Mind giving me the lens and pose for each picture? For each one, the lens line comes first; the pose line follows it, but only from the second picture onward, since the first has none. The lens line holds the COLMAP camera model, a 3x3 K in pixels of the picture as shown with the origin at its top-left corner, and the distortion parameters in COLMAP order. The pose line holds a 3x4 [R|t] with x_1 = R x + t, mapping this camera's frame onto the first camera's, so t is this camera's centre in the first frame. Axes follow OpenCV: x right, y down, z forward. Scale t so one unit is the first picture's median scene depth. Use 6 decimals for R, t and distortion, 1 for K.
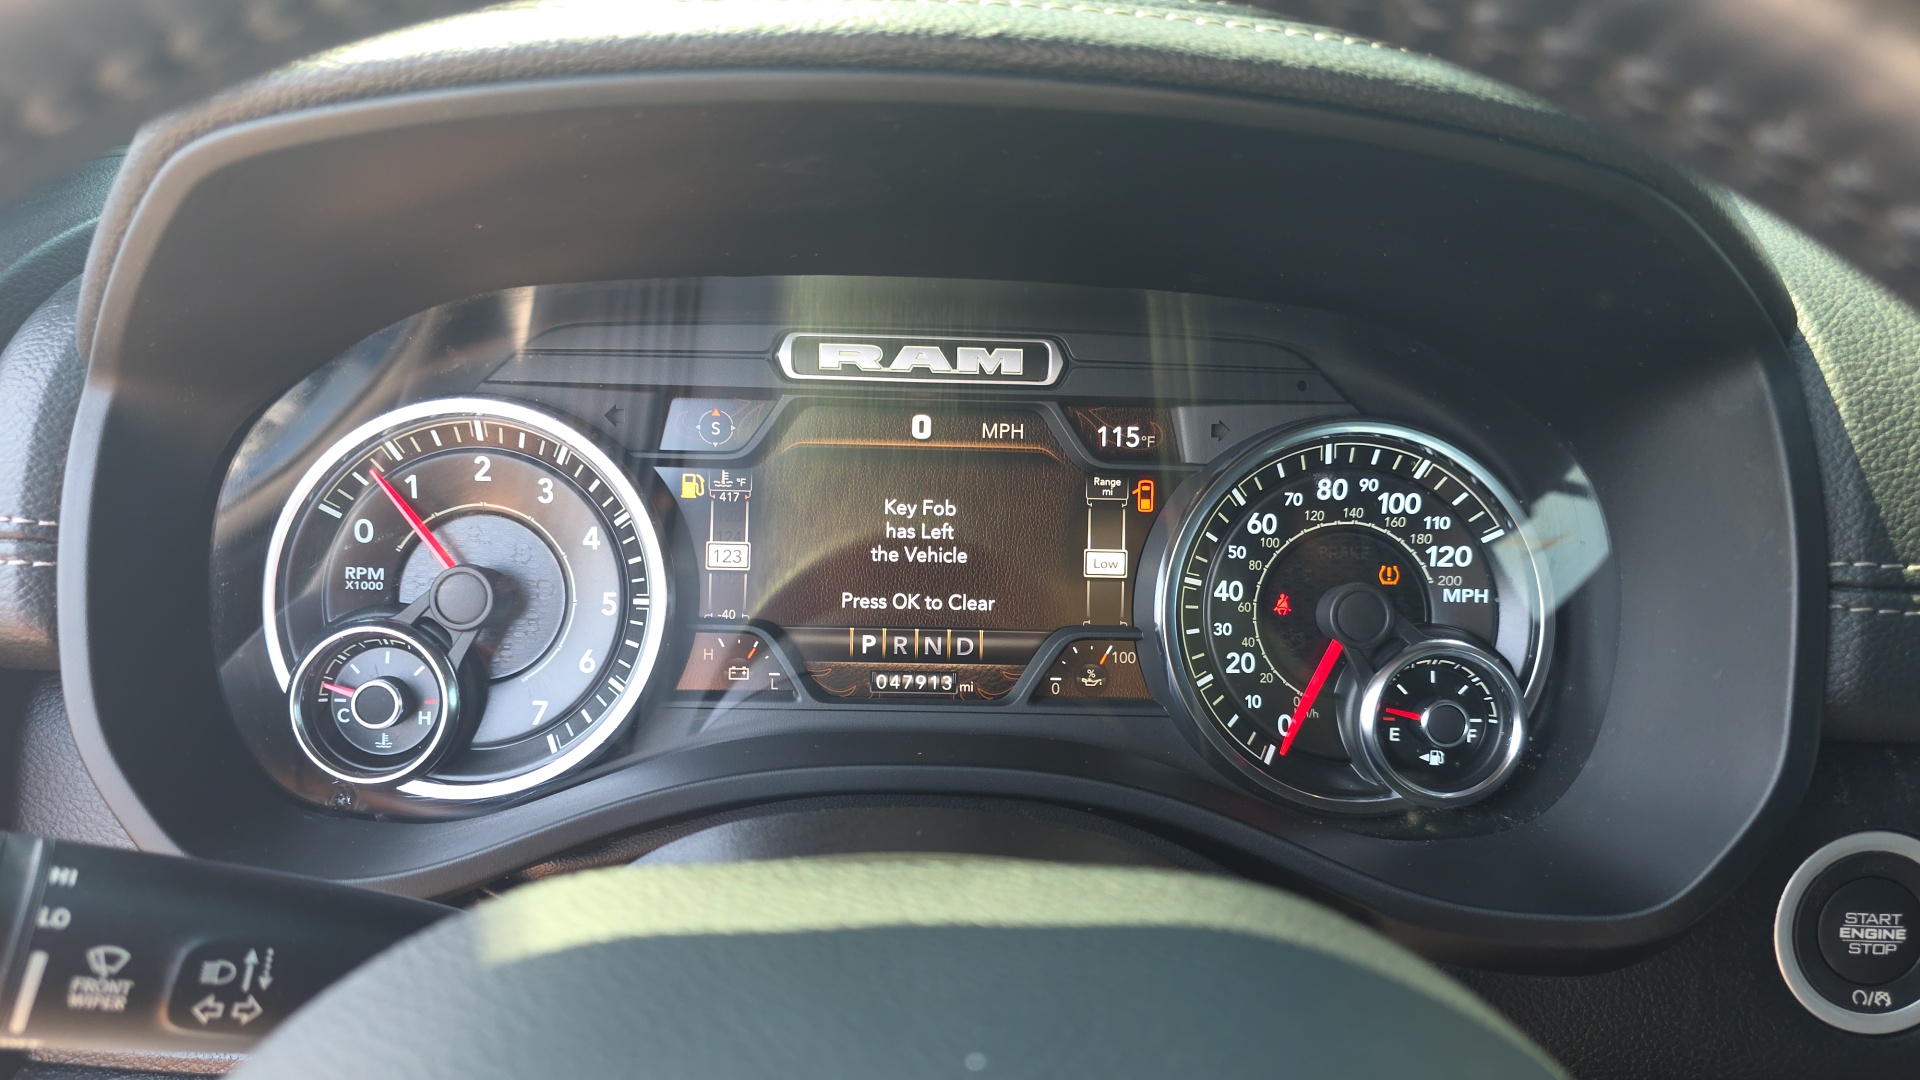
lens RADIAL K [[1357.5, 0, 960.2], [0, 1357.5, 542.2], [0, 0, 1]] dist [0.054105, -0.001115]
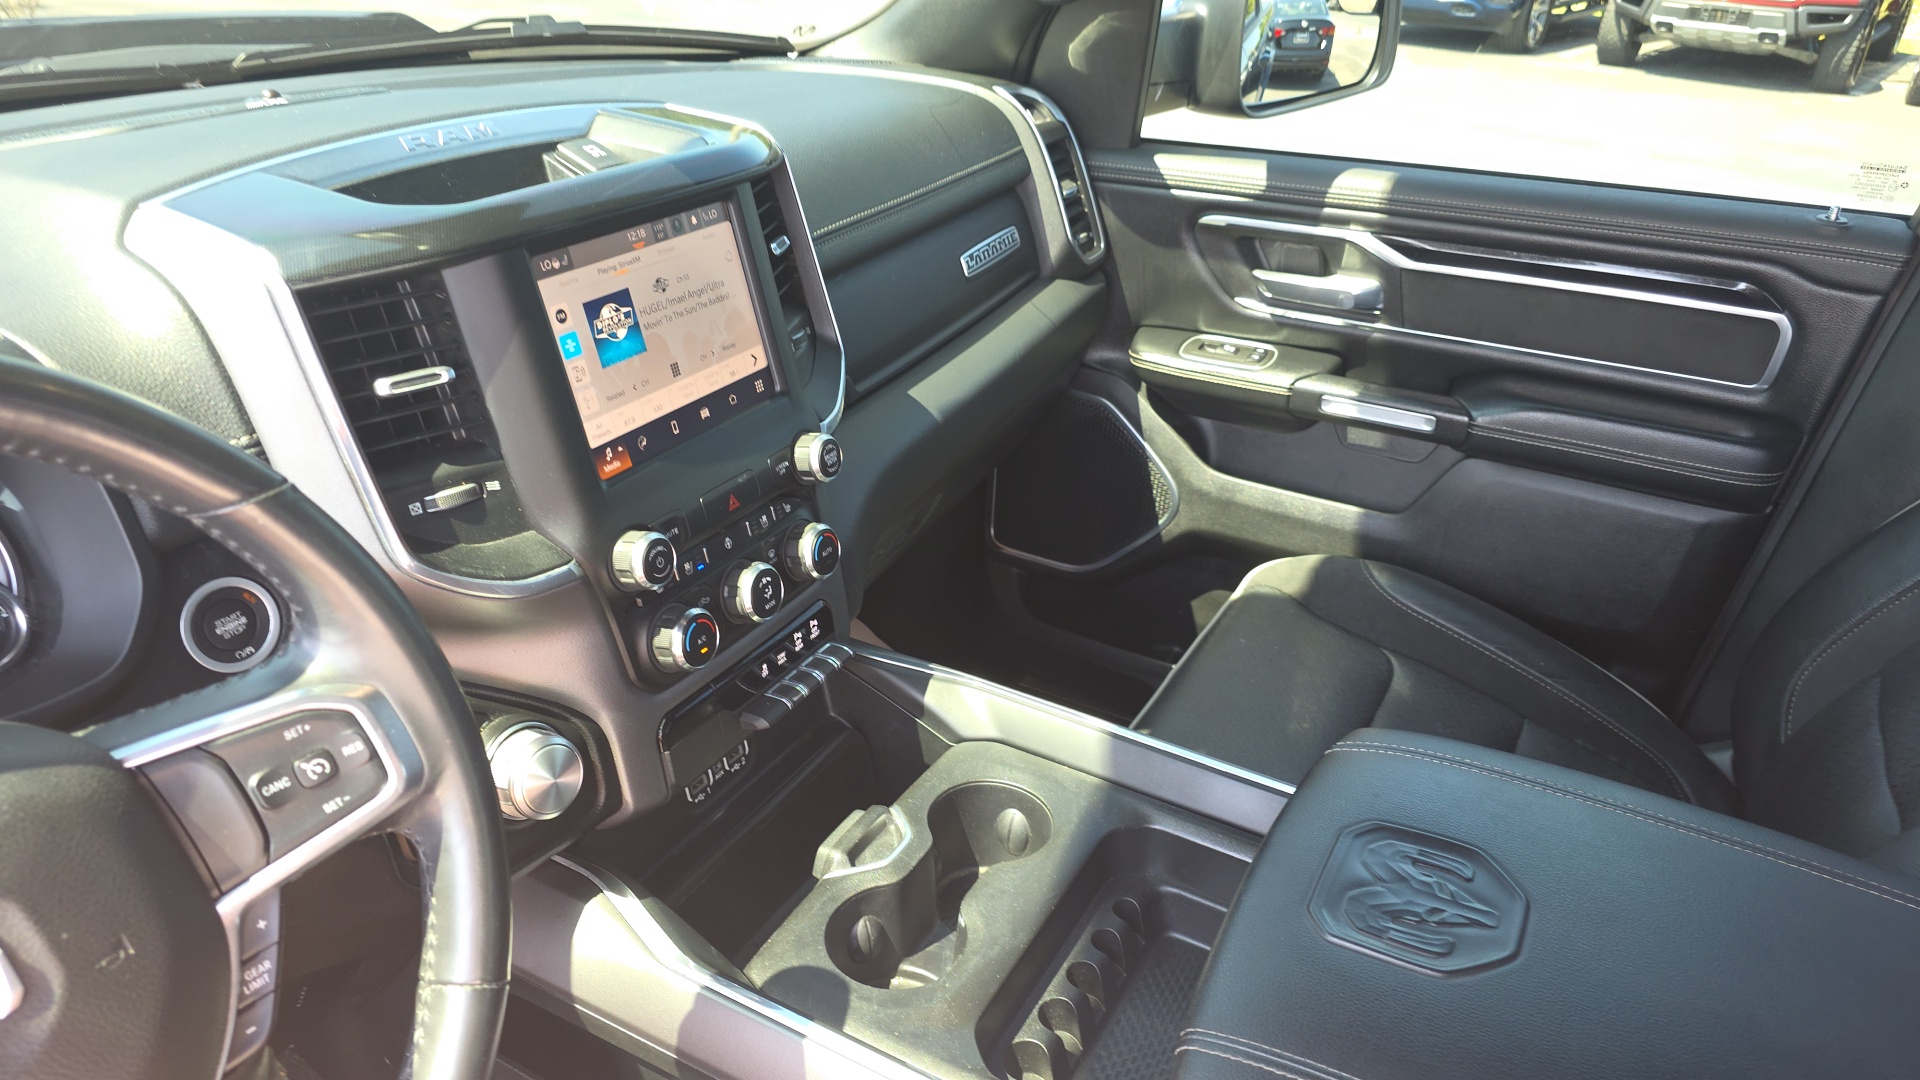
lens RADIAL K [[1303.4, 0, 965.1], [0, 1303.4, 551.9], [0, 0, 1]] dist [0.035237, -0.062384]
pose [[0.502197, -0.416304, 0.757951, -0.215229], [0.292434, 0.906612, 0.304198, -0.086631], [-0.813806, 0.068883, 0.577040, -0.927328]]
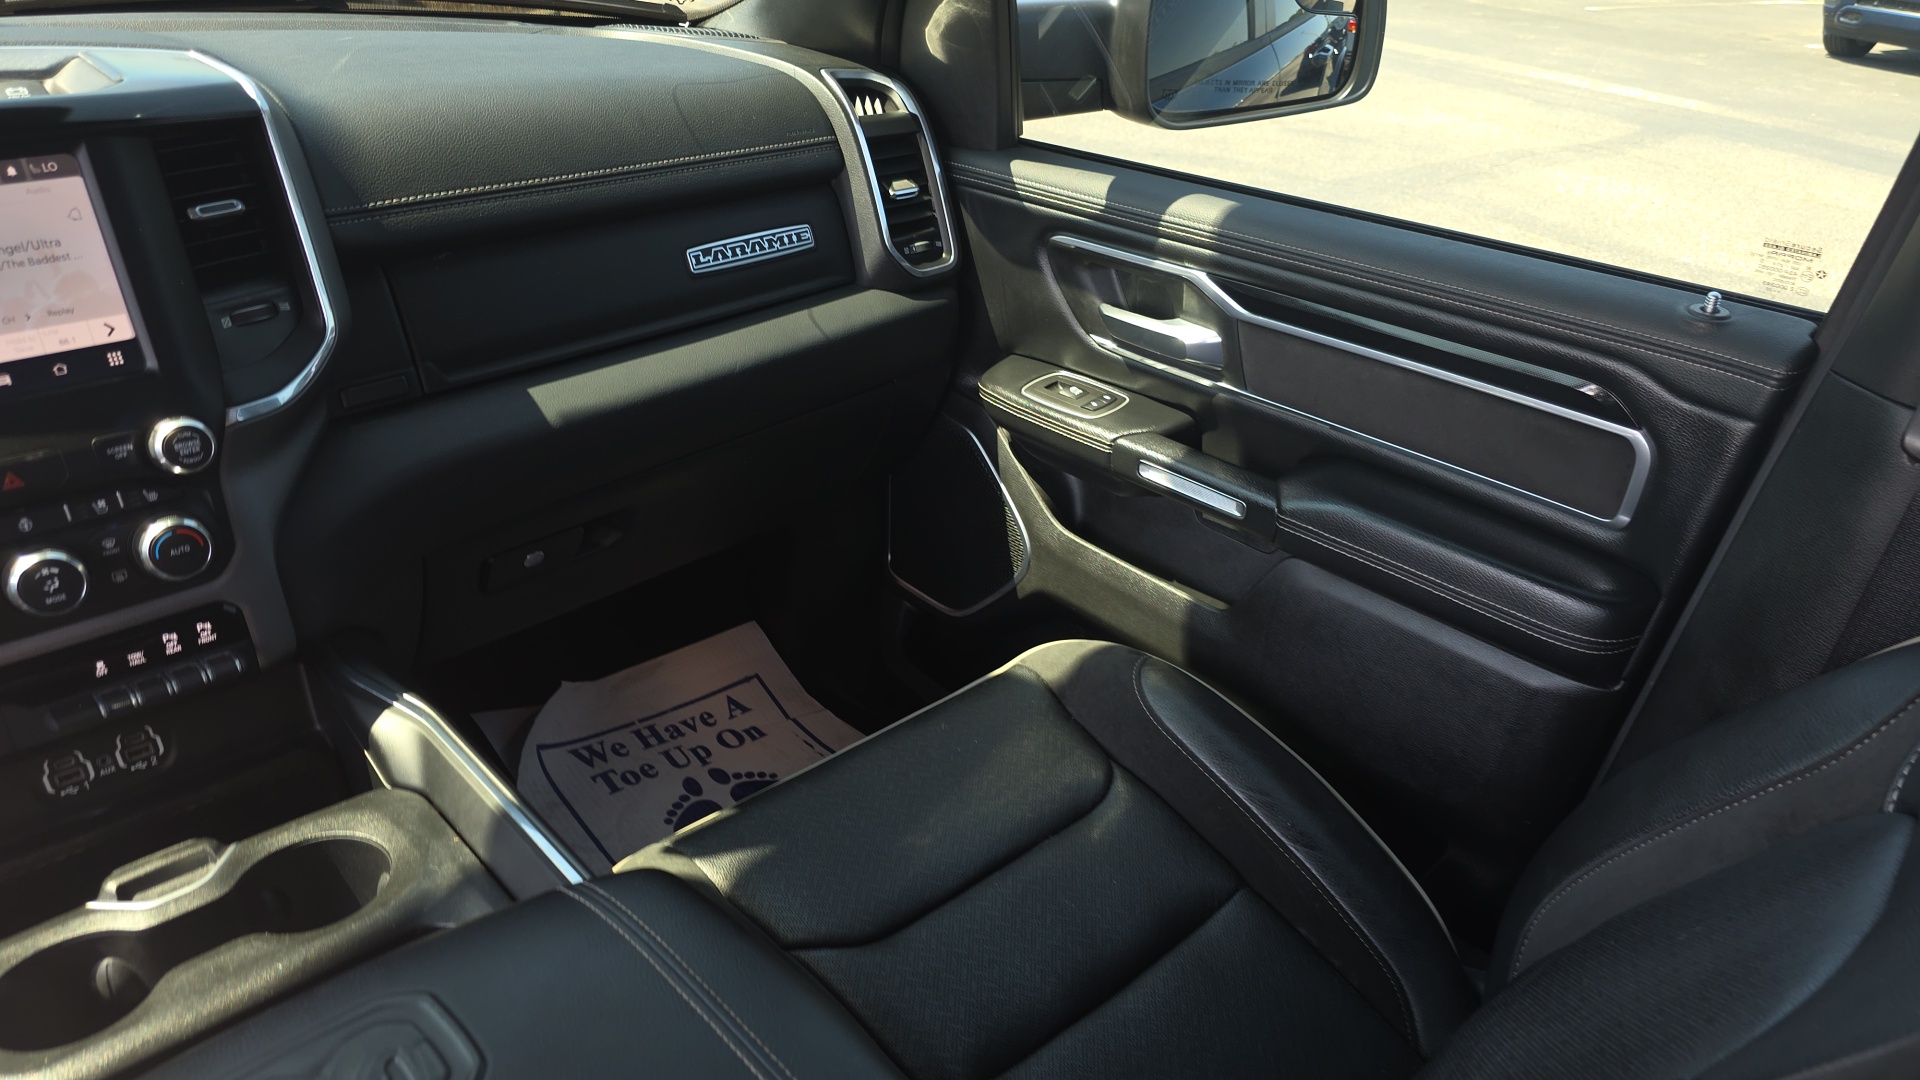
lens RADIAL K [[1304.6, 0, 1014.6], [0, 1304.6, 547.3], [0, 0, 1]] dist [0.028991, -0.031375]
pose [[0.731287, -0.320171, 0.602254, 1.130932], [0.218384, 0.946406, 0.237957, 0.332800], [-0.646164, -0.042493, 0.762015, -1.854594]]
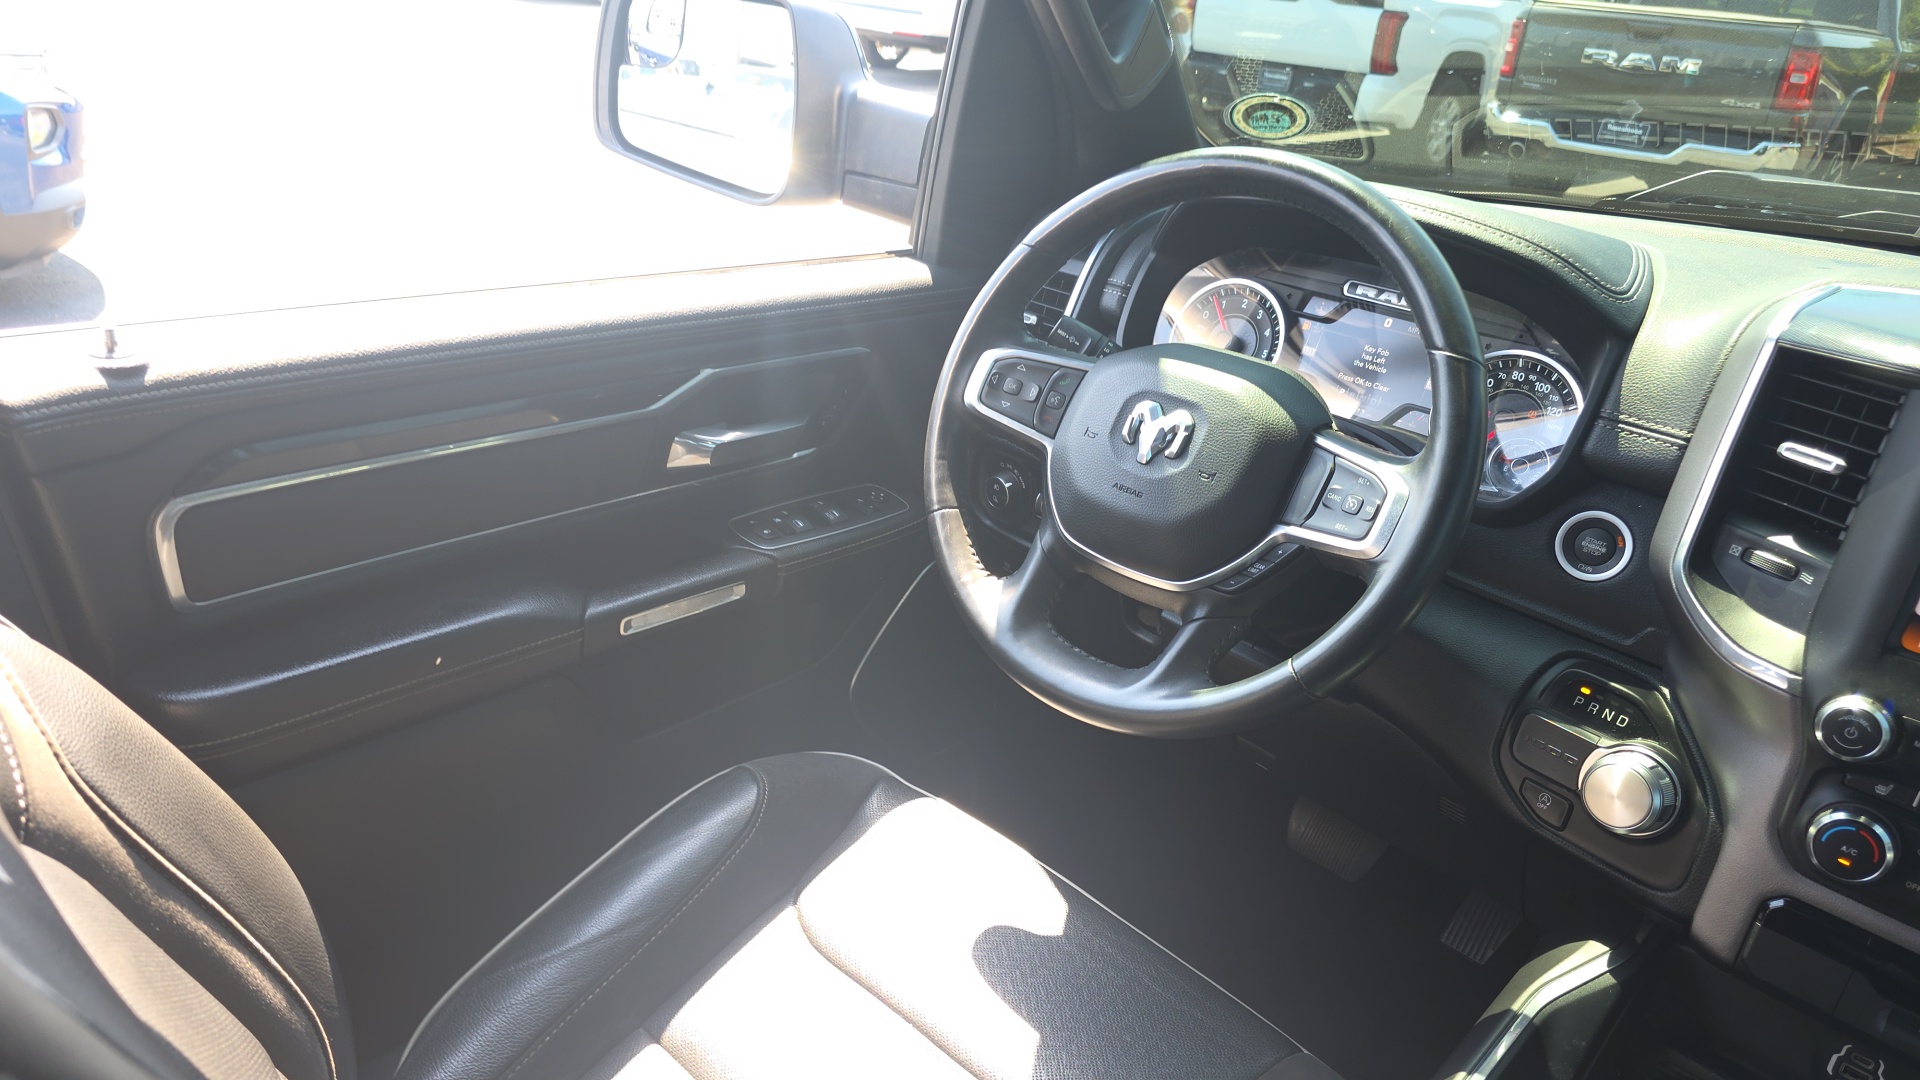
lens RADIAL K [[1308.6, 0, 909.7], [0, 1308.6, 538.0], [0, 0, 1]] dist [0.044398, -0.044804]
pose [[0.699181, 0.319418, -0.639623, 1.194437], [-0.316708, 0.940455, 0.123452, 0.318582], [0.640969, 0.116259, 0.758711, -1.688648]]
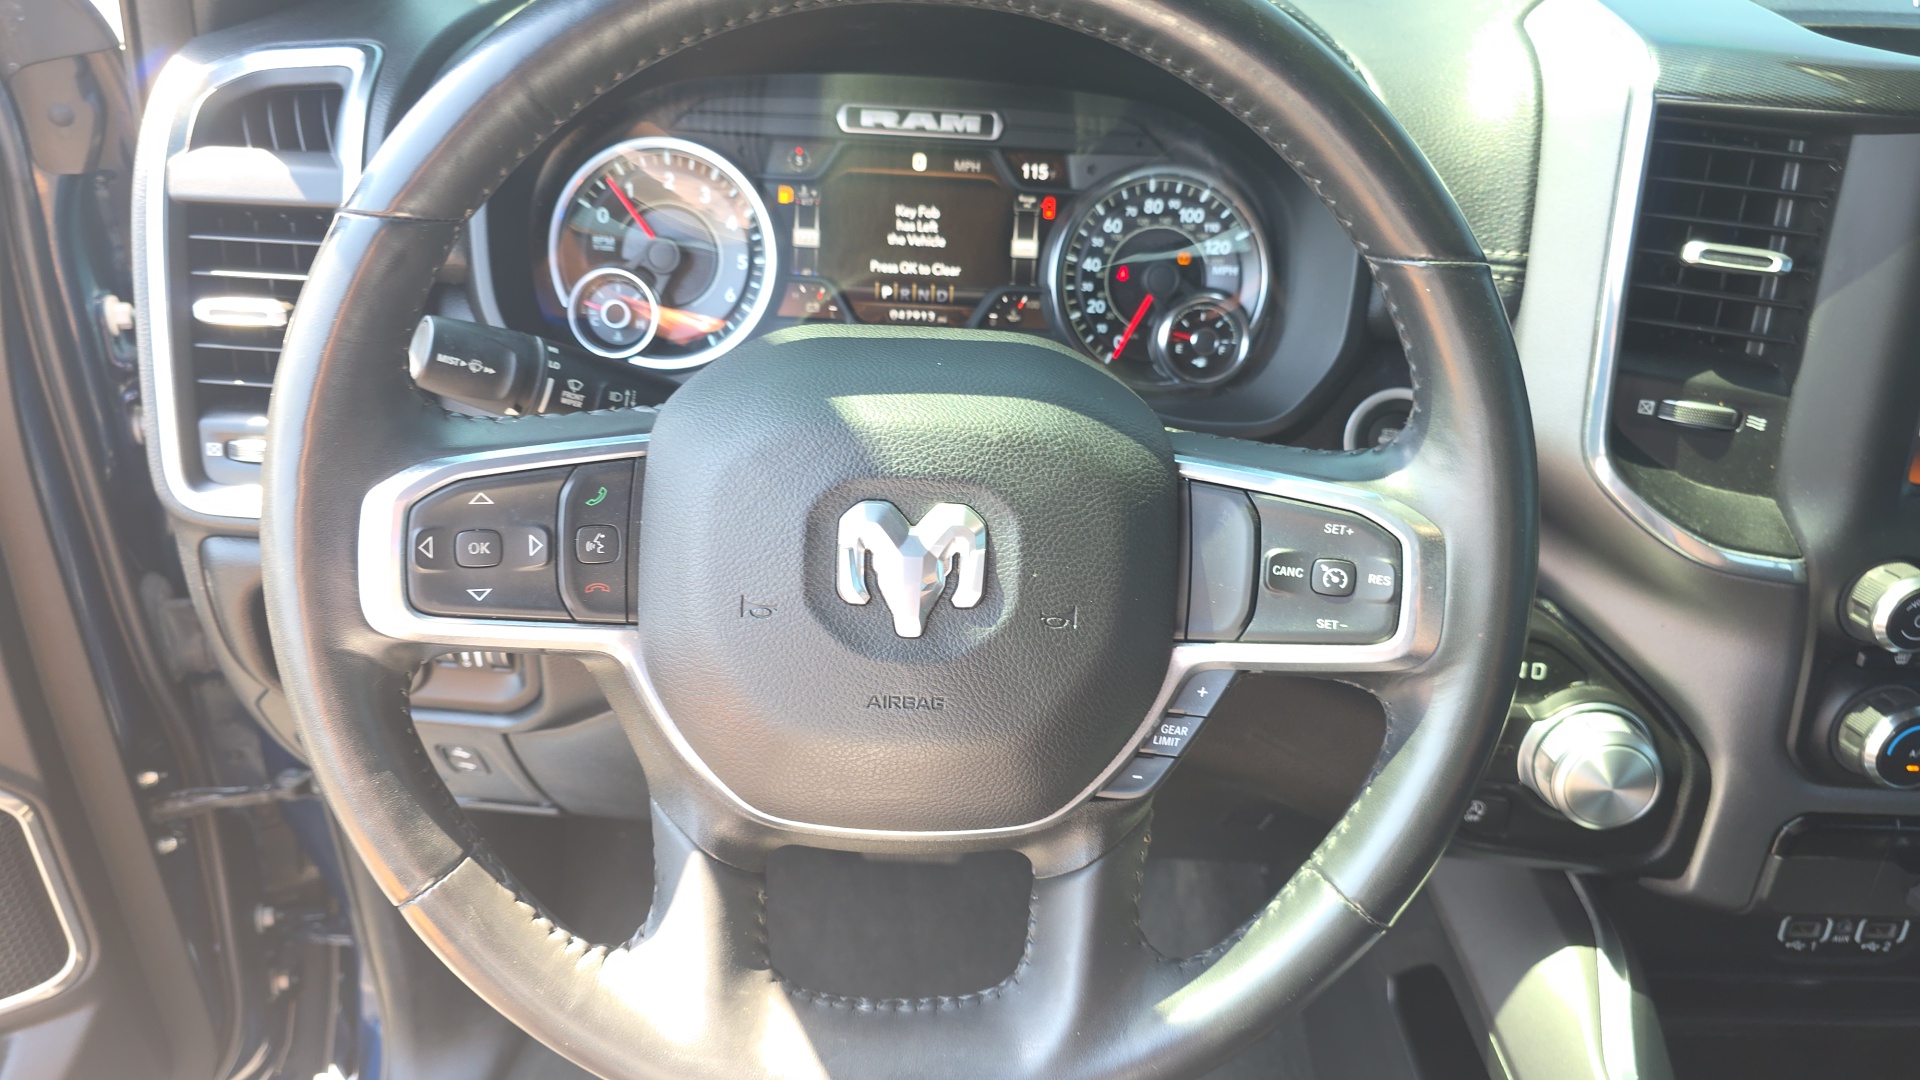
lens RADIAL K [[1325.4, 0, 961.8], [0, 1325.4, 567.0], [0, 0, 1]] dist [0.055887, -0.075135]
pose [[0.999645, 0.021976, 0.015069, 0.011096], [-0.024546, 0.979515, 0.199868, 0.079331], [-0.010368, -0.200167, 0.979707, -0.765973]]
